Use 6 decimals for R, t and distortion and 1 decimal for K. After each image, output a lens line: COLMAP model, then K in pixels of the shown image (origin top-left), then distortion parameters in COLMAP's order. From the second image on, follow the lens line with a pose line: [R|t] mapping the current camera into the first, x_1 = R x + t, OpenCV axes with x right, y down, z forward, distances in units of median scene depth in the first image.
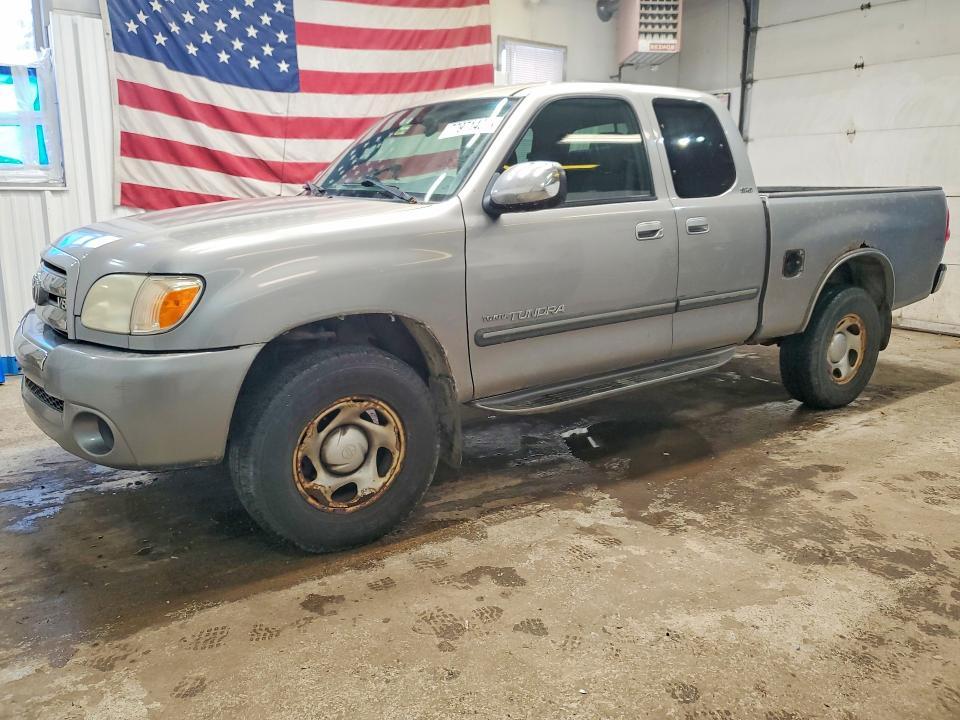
lens RADIAL K [[751.7, 0, 476.6], [0, 751.7, 337.6], [0, 0, 1]] dist [-0.005319, 0.029241]
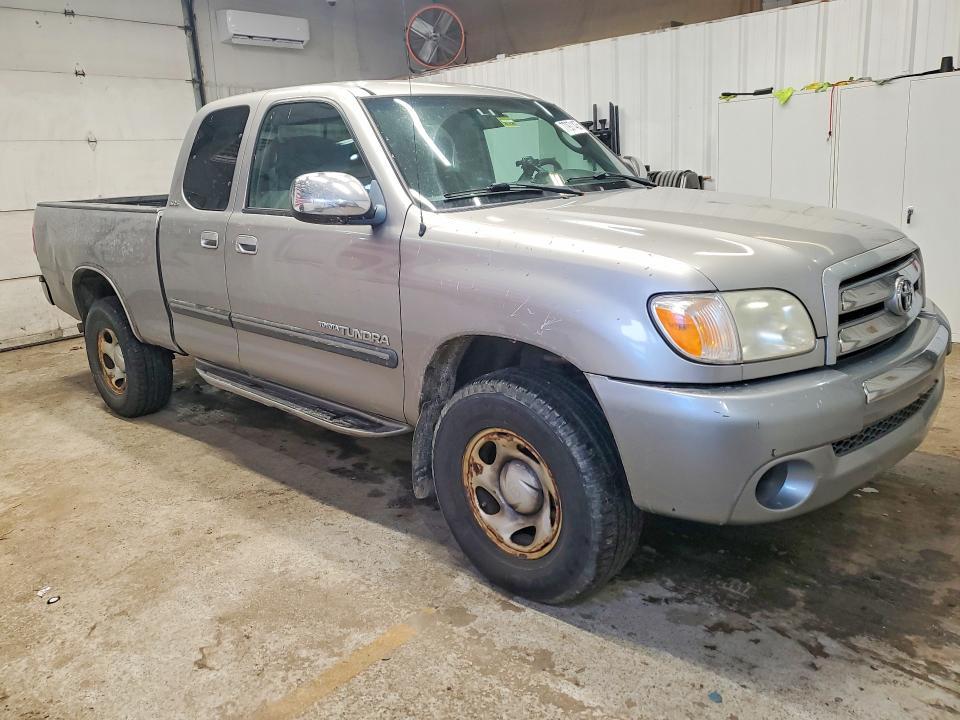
lens RADIAL K [[727.3, 0, 492.4], [0, 727.3, 360.2], [0, 0, 1]] dist [0.001251, 0.010390]
pose [[-0.214042, -0.239440, 0.947024, -1.018931], [0.247339, 0.924614, 0.289677, -0.278212], [-0.944992, 0.296239, -0.138684, 1.264345]]
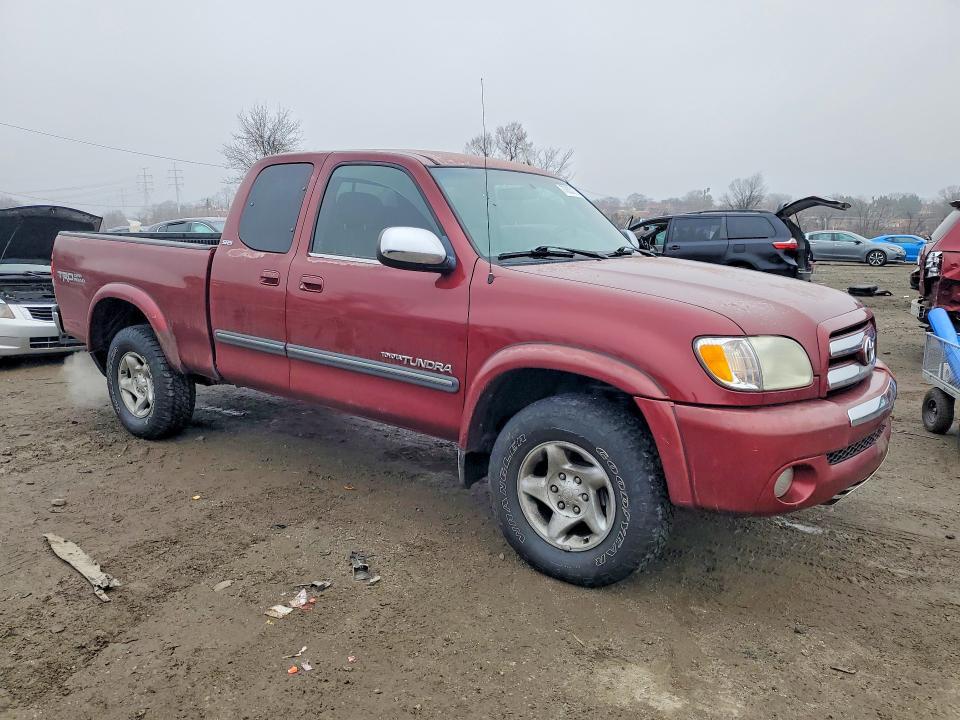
lens RADIAL K [[751.8, 0, 480.0], [0, 751.8, 360.0], [0, 0, 1]] dist [0.017975, 0.010142]
pose [[-0.321984, -0.168957, 0.931547, -1.164499], [0.171315, 0.957306, 0.232843, -0.331328], [-0.931116, 0.234559, -0.279293, 1.505497]]
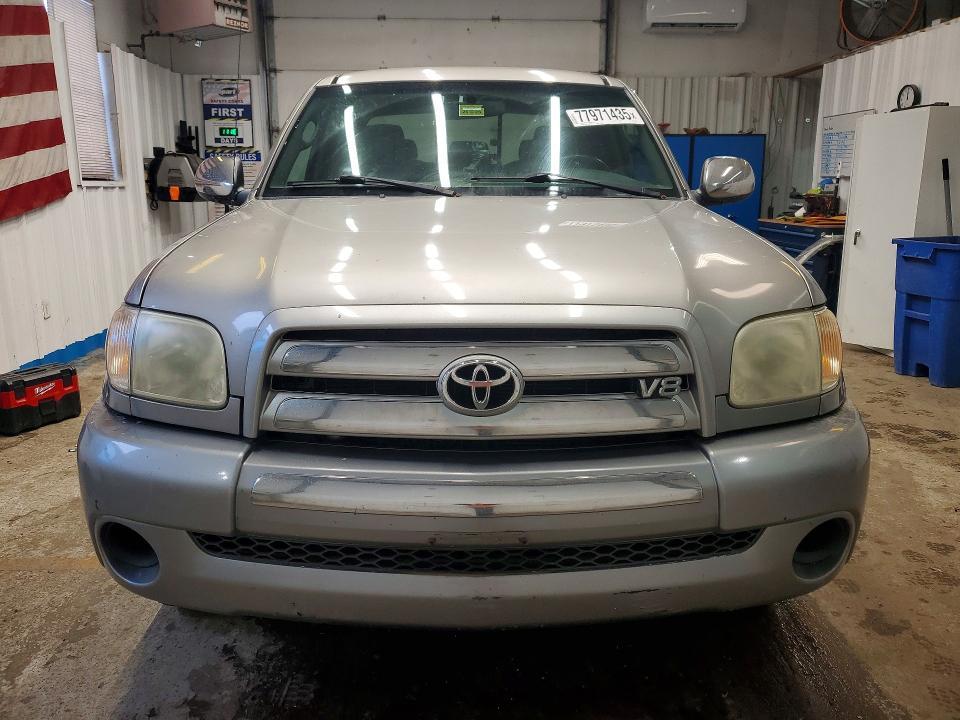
lens RADIAL K [[751.7, 0, 476.6], [0, 751.7, 337.6], [0, 0, 1]] dist [-0.005319, 0.029241]
pose [[0.552486, -0.178373, 0.814213, -0.814927], [0.165862, 0.980826, 0.102328, -0.125776], [-0.816853, 0.078512, 0.571478, 0.570592]]
